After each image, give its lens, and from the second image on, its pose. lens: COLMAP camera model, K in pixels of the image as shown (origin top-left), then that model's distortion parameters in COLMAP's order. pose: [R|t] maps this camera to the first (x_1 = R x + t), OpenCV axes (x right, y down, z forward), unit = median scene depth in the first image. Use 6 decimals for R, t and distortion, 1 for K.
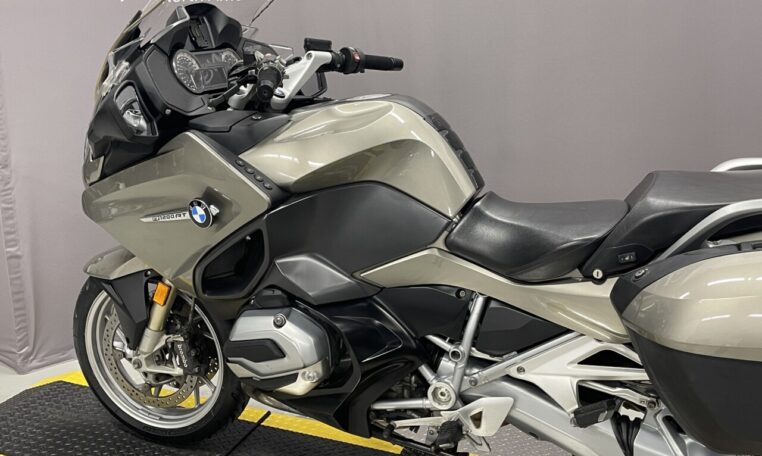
lens RADIAL K [[814.5, 0, 381.0], [0, 814.5, 228.0], [0, 0, 1]] dist [0.153217, -0.485959]
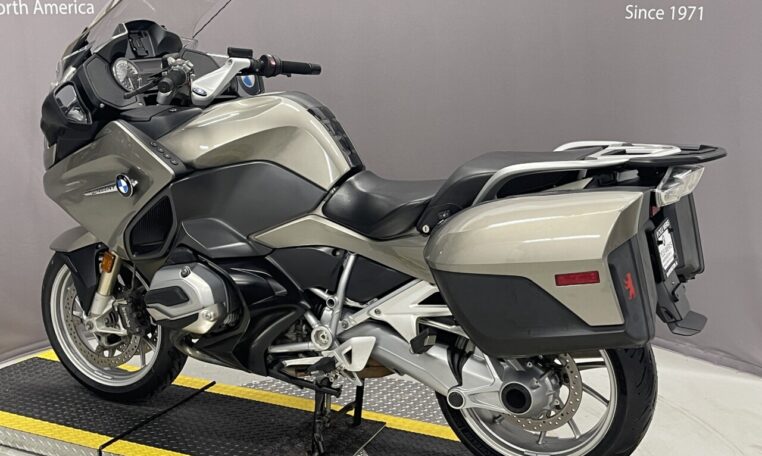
lens RADIAL K [[991.9, 0, 398.8], [0, 991.9, 226.2], [0, 0, 1]] dist [0.126614, -0.413951]
pose [[0.996741, 0.000616, -0.080667, 0.309369], [-0.005110, 0.998444, -0.055522, 0.122430], [0.080507, 0.055753, 0.995194, -0.466874]]
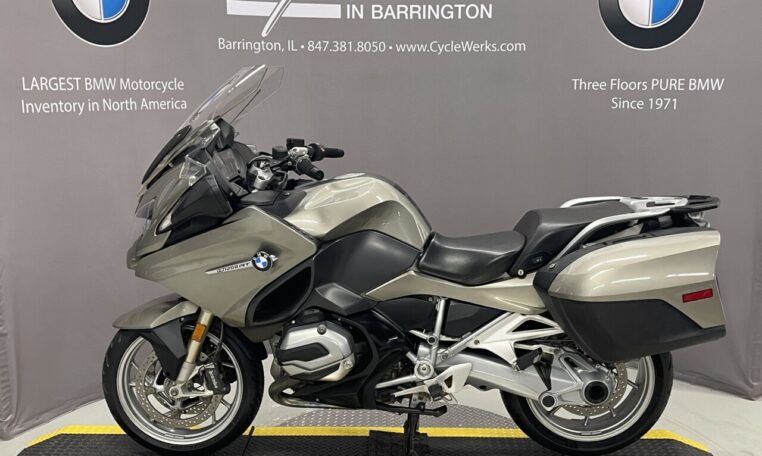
lens RADIAL K [[814.5, 0, 381.0], [0, 814.5, 228.0], [0, 0, 1]] dist [0.153217, -0.485959]
pose [[0.946764, -0.082175, 0.311264, -0.447139], [0.112616, 0.990324, -0.081091, 0.061790], [-0.301589, 0.111827, 0.946857, -0.418224]]
